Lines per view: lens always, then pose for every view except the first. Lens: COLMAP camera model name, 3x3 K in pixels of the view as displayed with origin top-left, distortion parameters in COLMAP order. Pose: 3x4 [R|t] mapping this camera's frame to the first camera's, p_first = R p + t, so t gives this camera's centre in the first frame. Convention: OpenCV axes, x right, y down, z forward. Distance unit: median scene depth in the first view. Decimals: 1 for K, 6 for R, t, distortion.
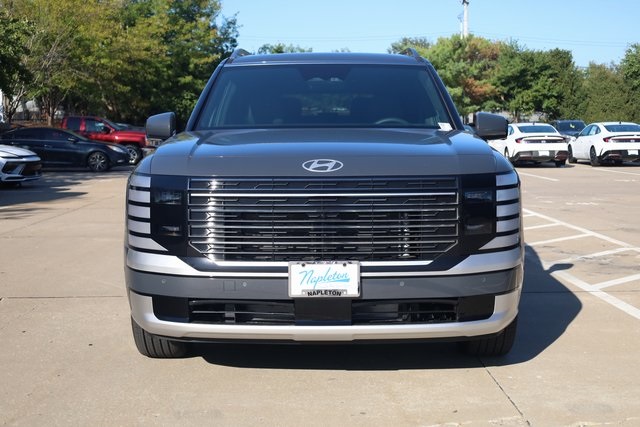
lens RADIAL K [[890.1, 0, 319.7], [0, 890.1, 241.3], [0, 0, 1]] dist [0.043570, 0.000000]
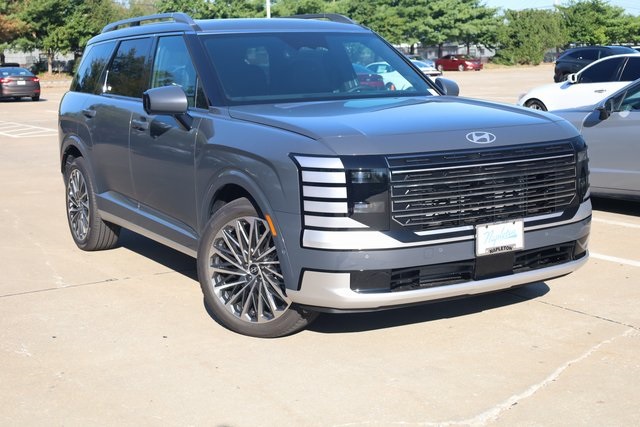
lens RADIAL K [[986.1, 0, 319.9], [0, 986.1, 213.5], [0, 0, 1]] dist [0.042330, 0.000000]
pose [[0.840924, -0.098231, 0.532164, -0.102946], [0.084238, 0.995161, 0.050580, -0.008492], [-0.534557, 0.002294, 0.845129, 0.006213]]
